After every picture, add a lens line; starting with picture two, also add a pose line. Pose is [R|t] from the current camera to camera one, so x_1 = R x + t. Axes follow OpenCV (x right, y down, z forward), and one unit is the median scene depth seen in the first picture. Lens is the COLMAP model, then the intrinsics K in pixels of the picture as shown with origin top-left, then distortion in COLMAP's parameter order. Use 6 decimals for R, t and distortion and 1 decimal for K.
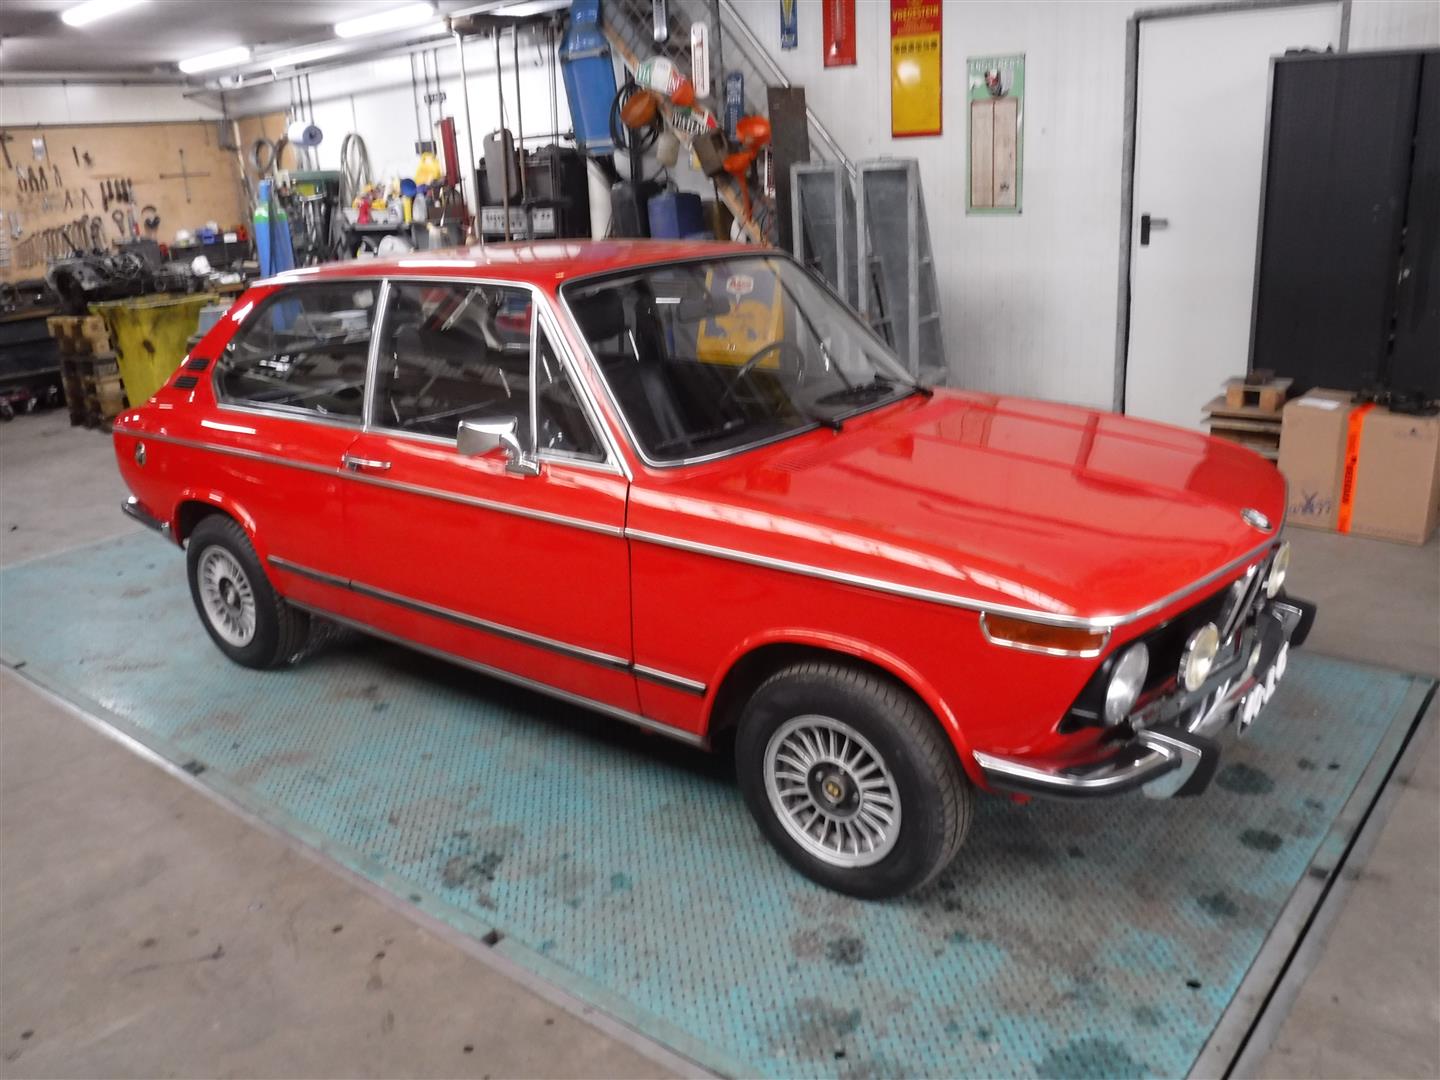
lens RADIAL K [[1188.5, 0, 721.0], [0, 1188.5, 550.9], [0, 0, 1]] dist [-0.086053, 0.036000]
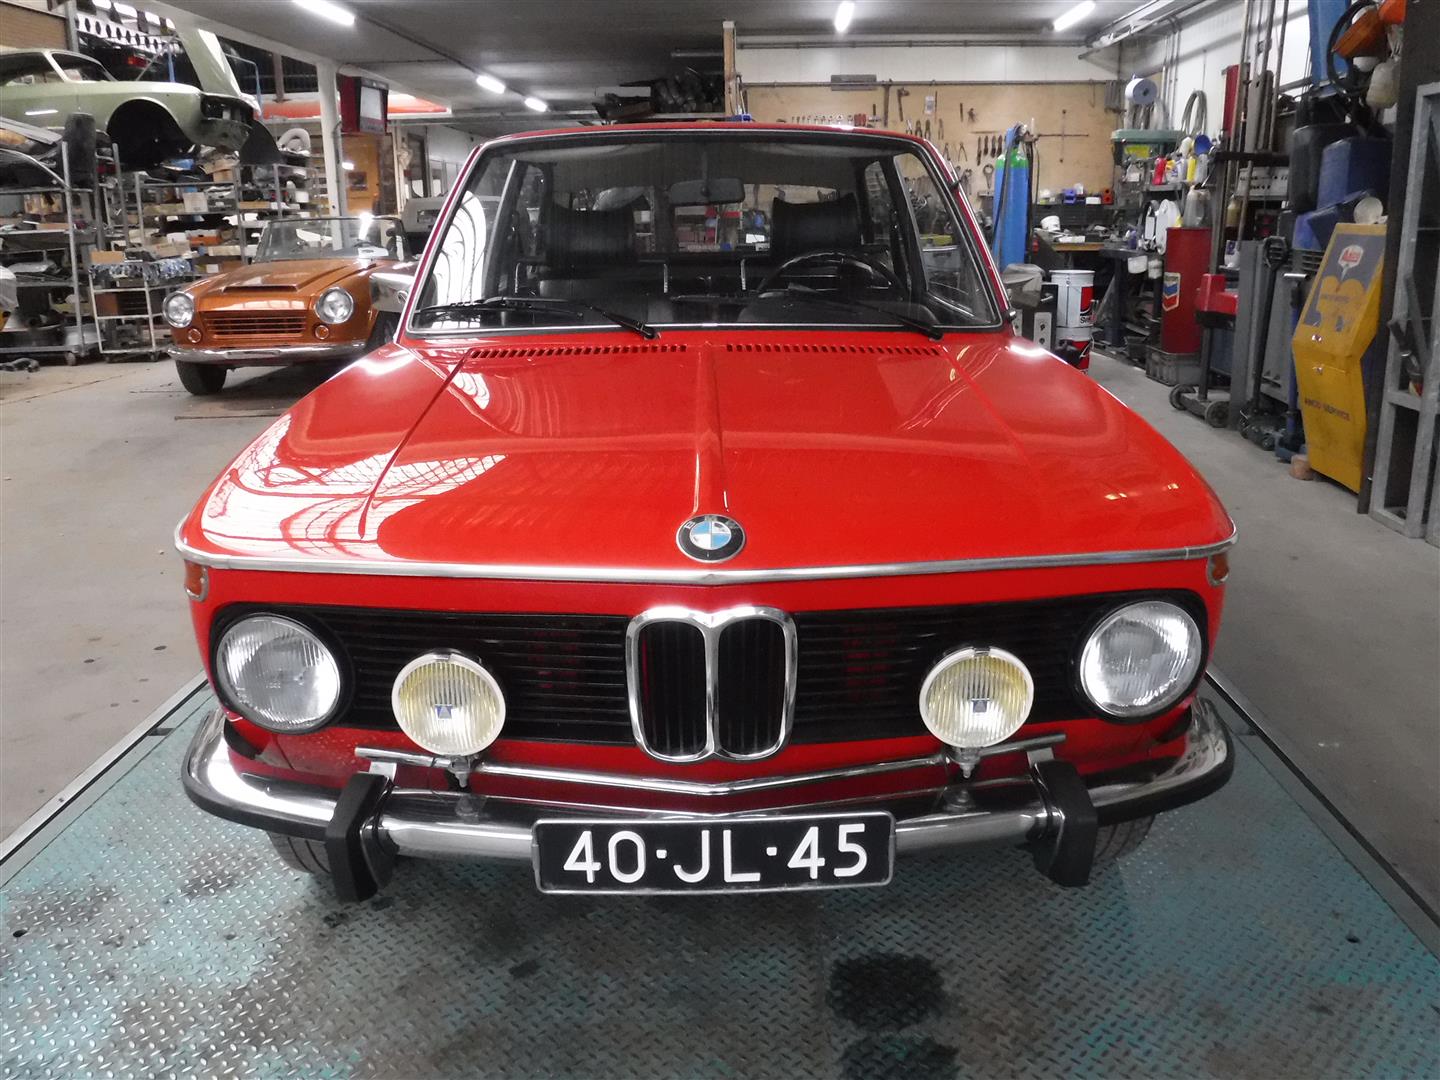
lens RADIAL K [[1188.0, 0, 735.5], [0, 1188.0, 541.9], [0, 0, 1]] dist [-0.073364, 0.002005]
pose [[0.626275, 0.253483, -0.737242, 0.387828], [-0.260285, 0.959387, 0.108754, -0.038786], [0.734868, 0.123783, 0.666818, 0.293483]]
